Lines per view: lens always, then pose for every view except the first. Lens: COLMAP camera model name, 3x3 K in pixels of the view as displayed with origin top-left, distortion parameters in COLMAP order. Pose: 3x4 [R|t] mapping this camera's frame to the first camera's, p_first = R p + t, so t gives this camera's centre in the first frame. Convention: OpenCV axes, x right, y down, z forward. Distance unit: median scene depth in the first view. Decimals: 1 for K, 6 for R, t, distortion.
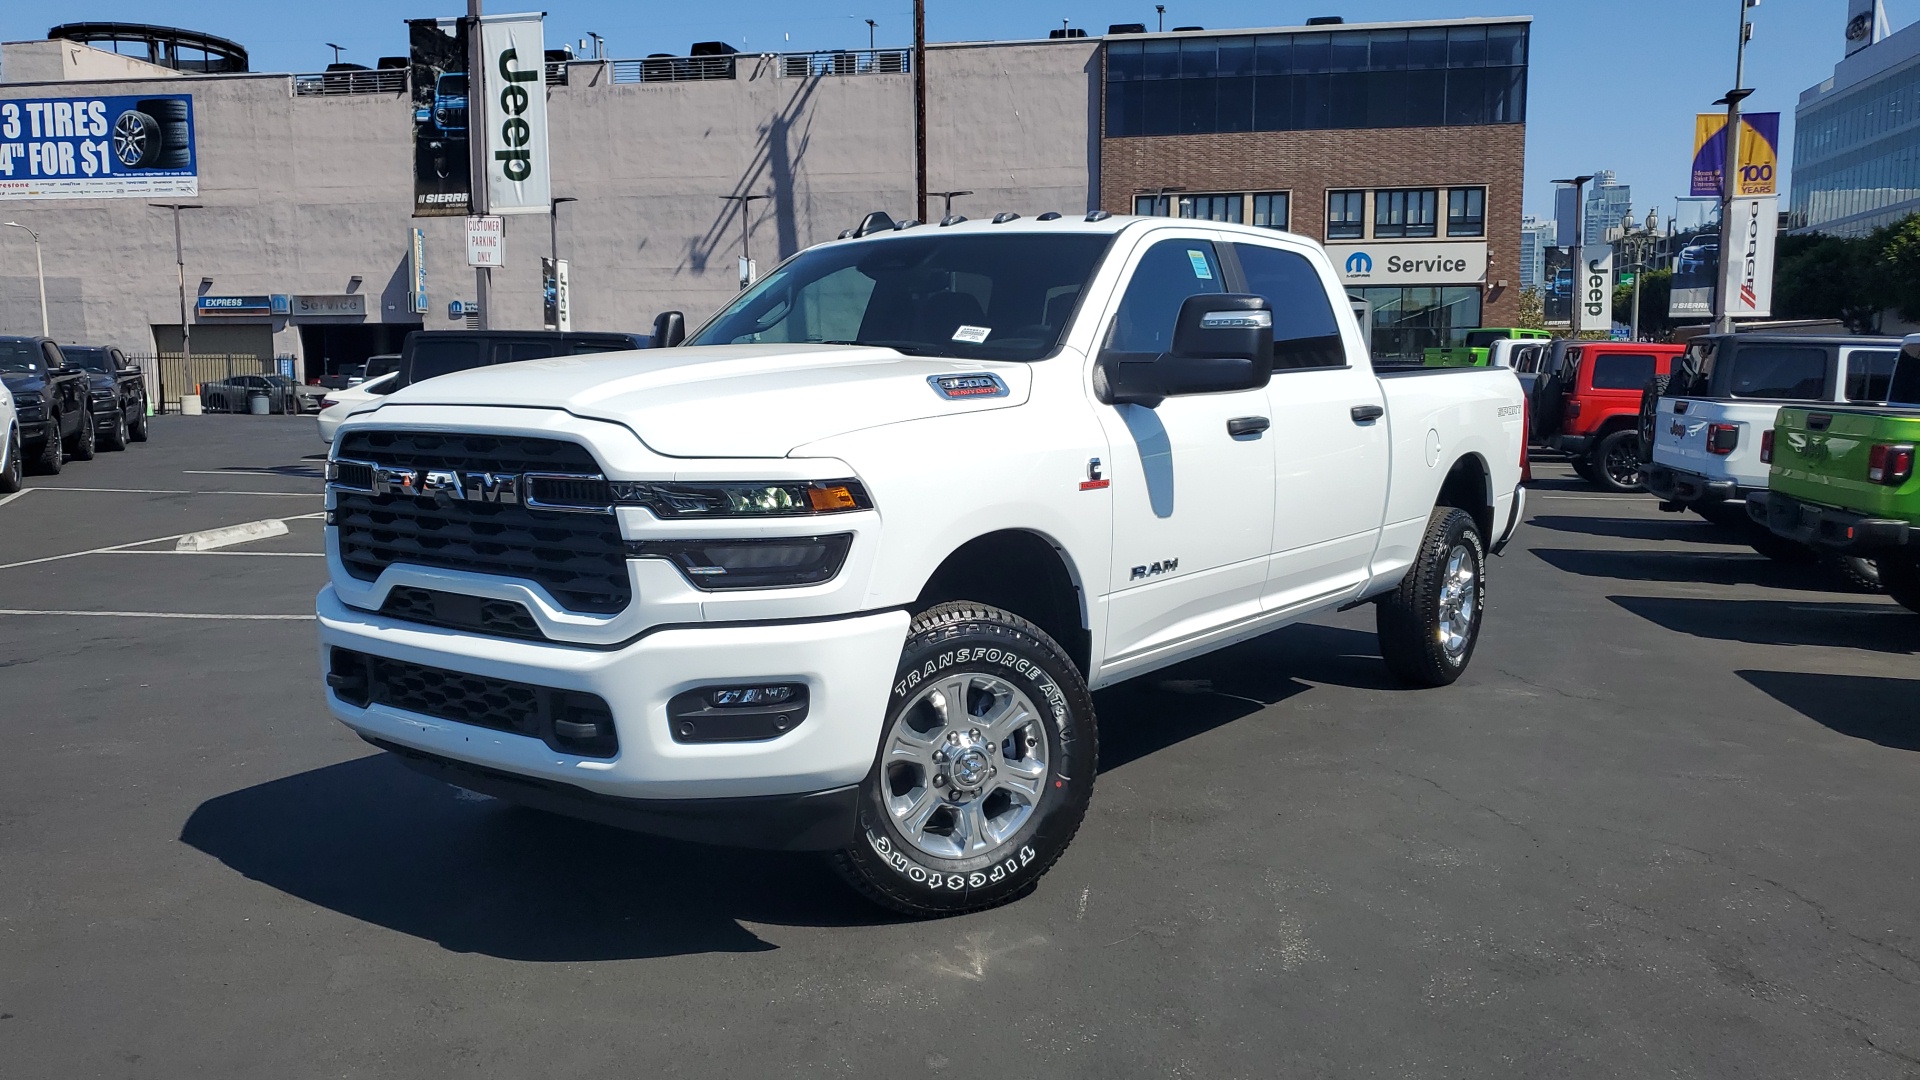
lens RADIAL K [[1454.5, 0, 960.9], [0, 1454.5, 540.2], [0, 0, 1]] dist [0.039909, -0.021267]
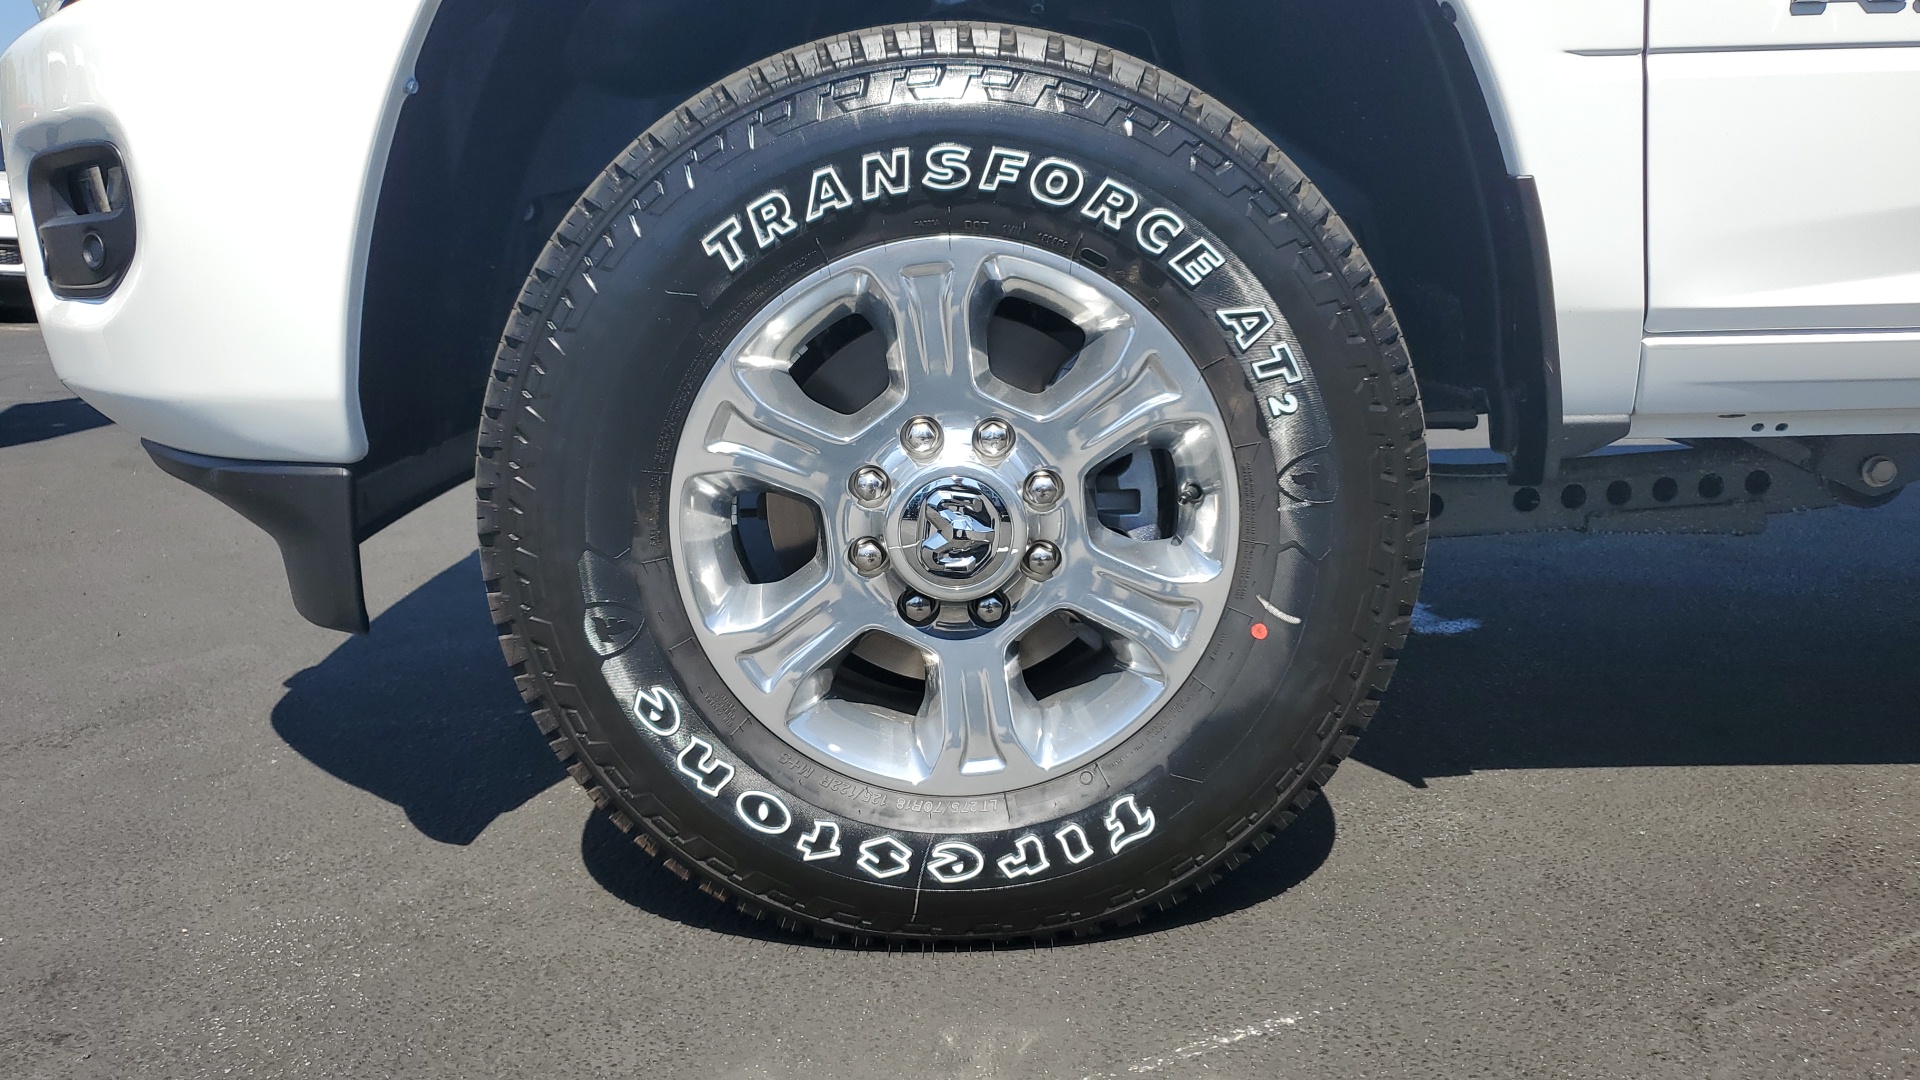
lens RADIAL K [[1454.5, 0, 964.3], [0, 1454.5, 552.0], [0, 0, 1]] dist [0.039909, -0.021267]
pose [[0.897372, 0.137768, -0.419218, 0.144010], [-0.094013, 0.987893, 0.123408, 0.119142], [0.431144, -0.071331, 0.899459, 0.697971]]
